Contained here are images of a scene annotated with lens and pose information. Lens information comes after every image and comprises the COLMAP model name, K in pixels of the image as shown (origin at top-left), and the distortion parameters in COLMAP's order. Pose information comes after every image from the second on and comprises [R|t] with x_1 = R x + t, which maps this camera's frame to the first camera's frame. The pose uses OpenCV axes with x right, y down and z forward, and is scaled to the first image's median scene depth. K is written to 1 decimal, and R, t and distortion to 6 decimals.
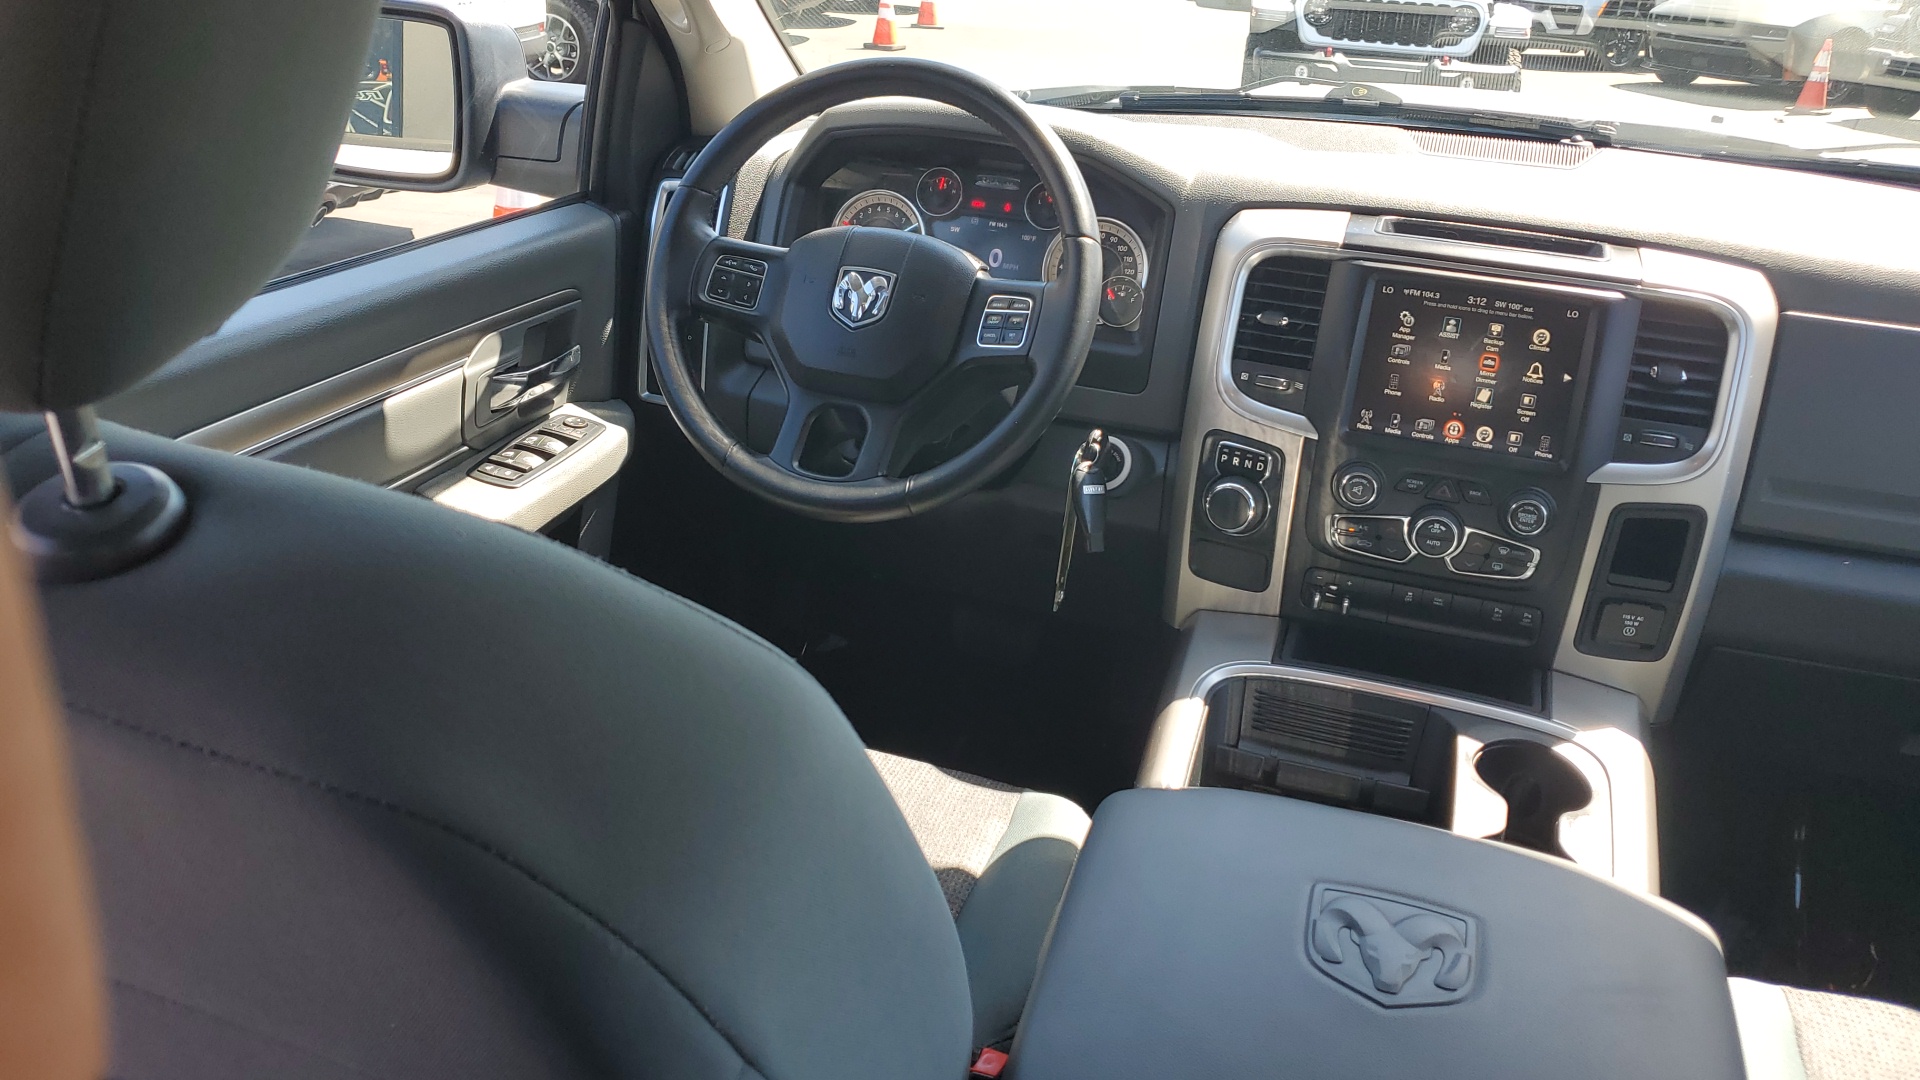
lens RADIAL K [[1483.8, 0, 948.9], [0, 1483.8, 536.9], [0, 0, 1]] dist [0.135923, -0.364826]
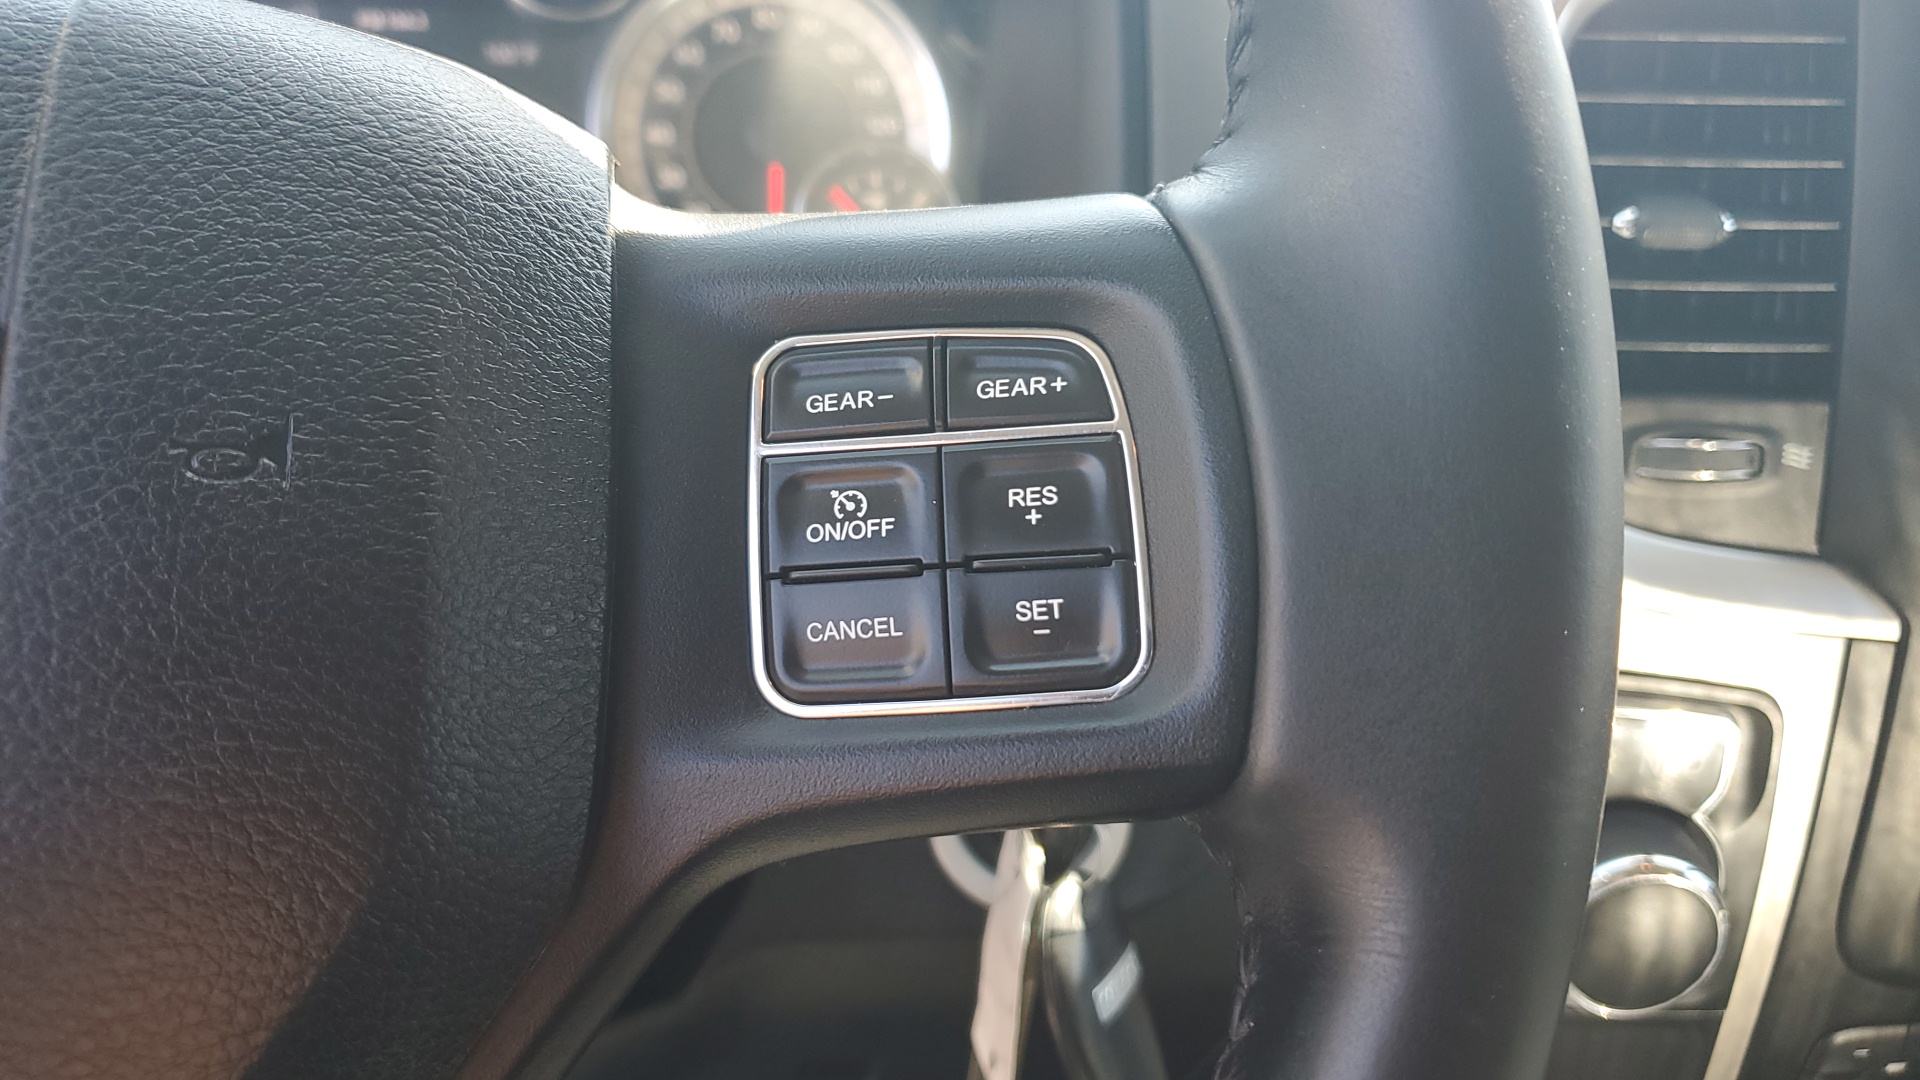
lens RADIAL K [[1594.8, 0, 957.8], [0, 1594.8, 518.2], [0, 0, 1]] dist [0.005794, 0.000319]
pose [[0.883717, -0.218691, 0.413785, -0.023052], [0.193817, 0.975746, 0.101762, -0.150924], [-0.426003, -0.009731, 0.904669, 0.809177]]
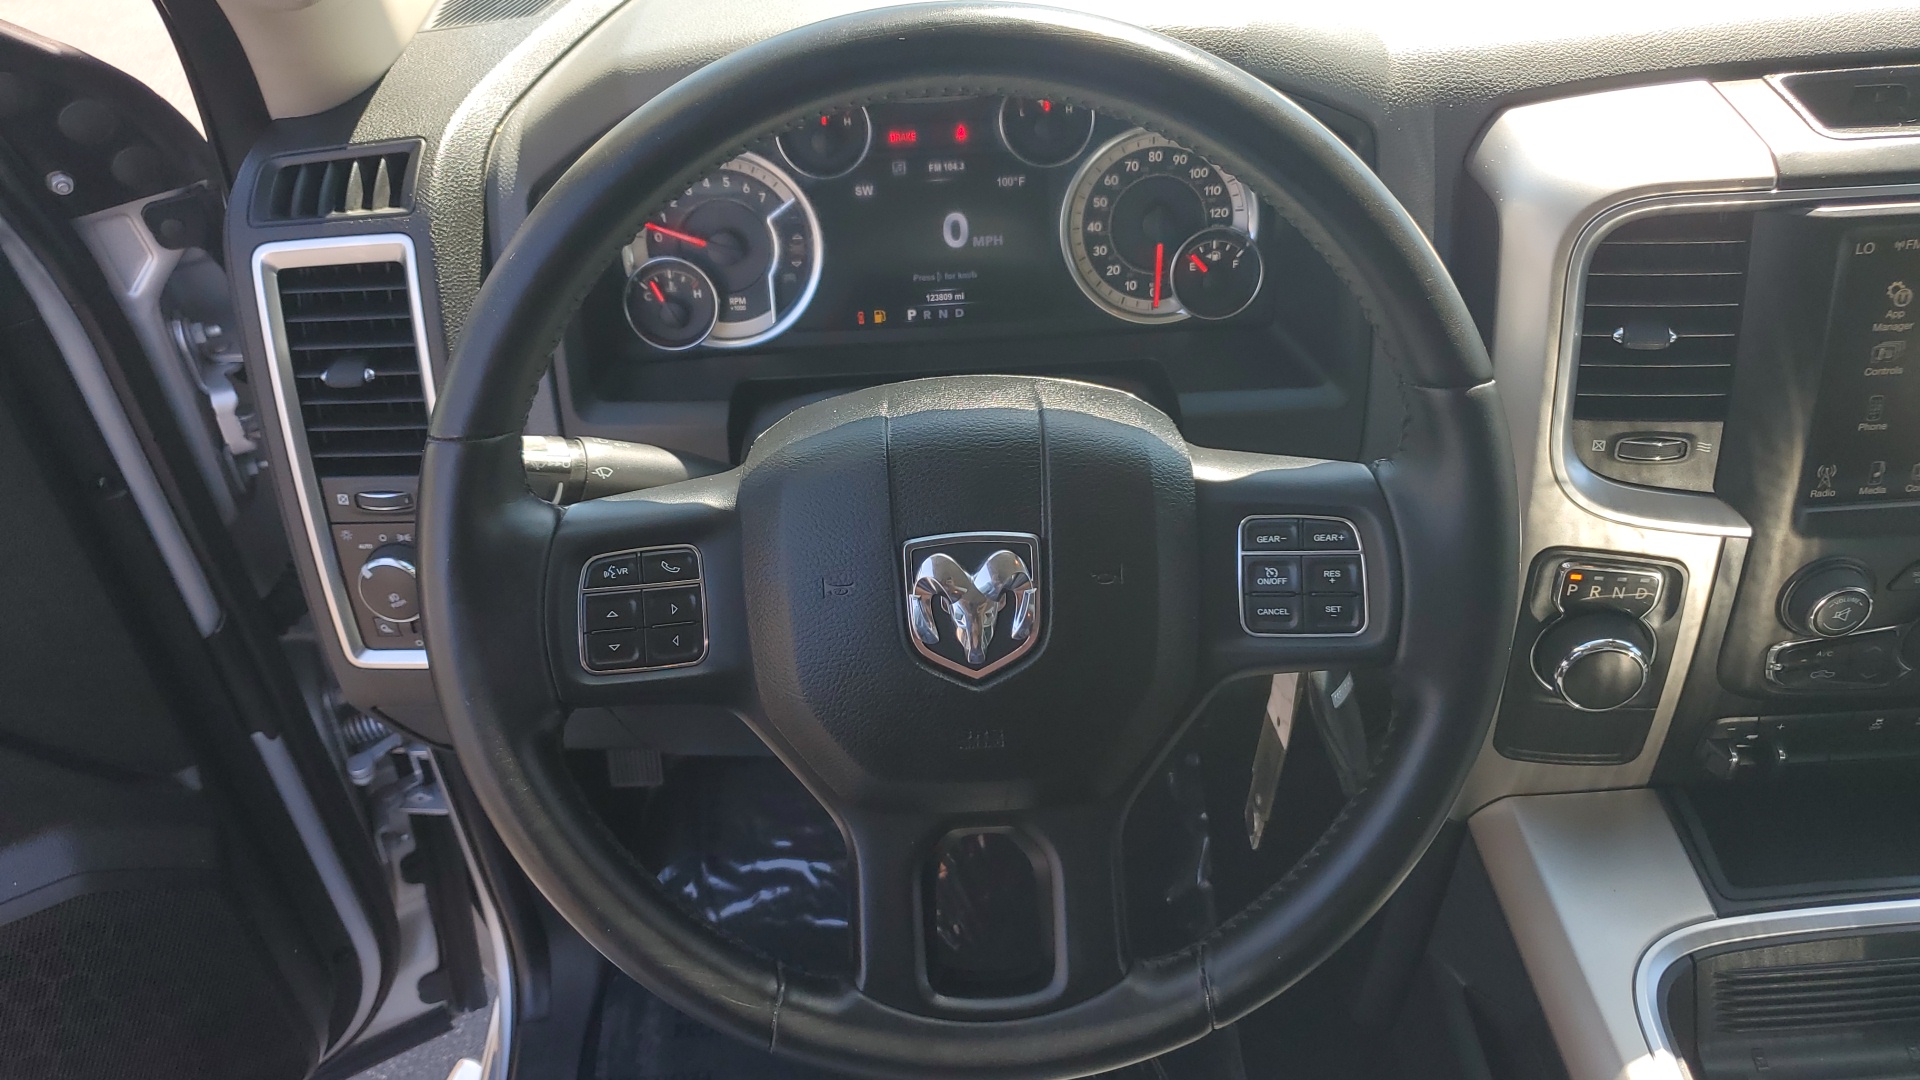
lens RADIAL K [[1524.9, 0, 993.8], [0, 1524.9, 538.7], [0, 0, 1]] dist [0.052379, -0.001246]
pose [[0.919498, -0.302433, 0.251111, -0.151982], [0.222109, 0.926780, 0.302896, -0.298608], [-0.324331, -0.222739, 0.919346, 0.569500]]
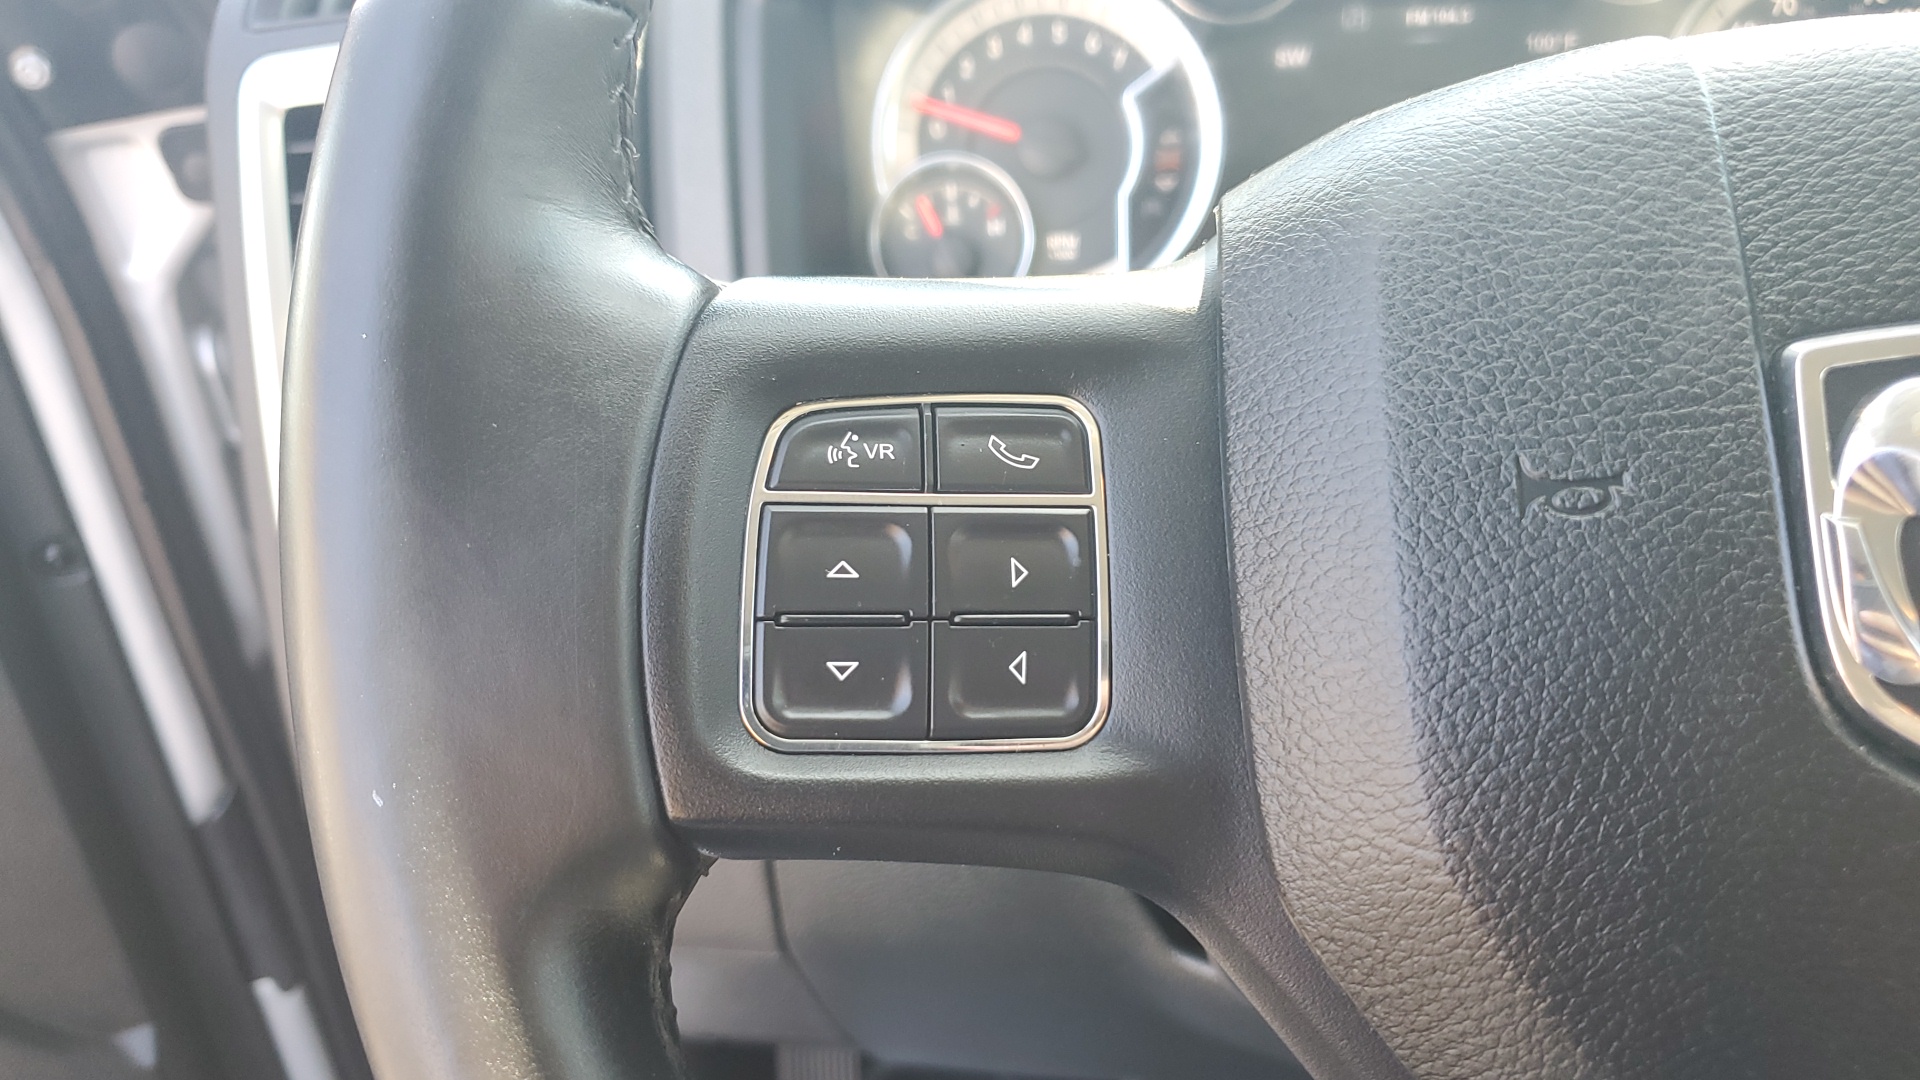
lens RADIAL K [[1566.9, 0, 1025.8], [0, 1566.9, 578.6], [0, 0, 1]] dist [0.002574, -0.002804]
pose [[0.953000, -0.229787, 0.197455, -0.161880], [0.210906, 0.971053, 0.112136, -0.184347], [-0.217507, -0.065221, 0.973877, 0.848072]]
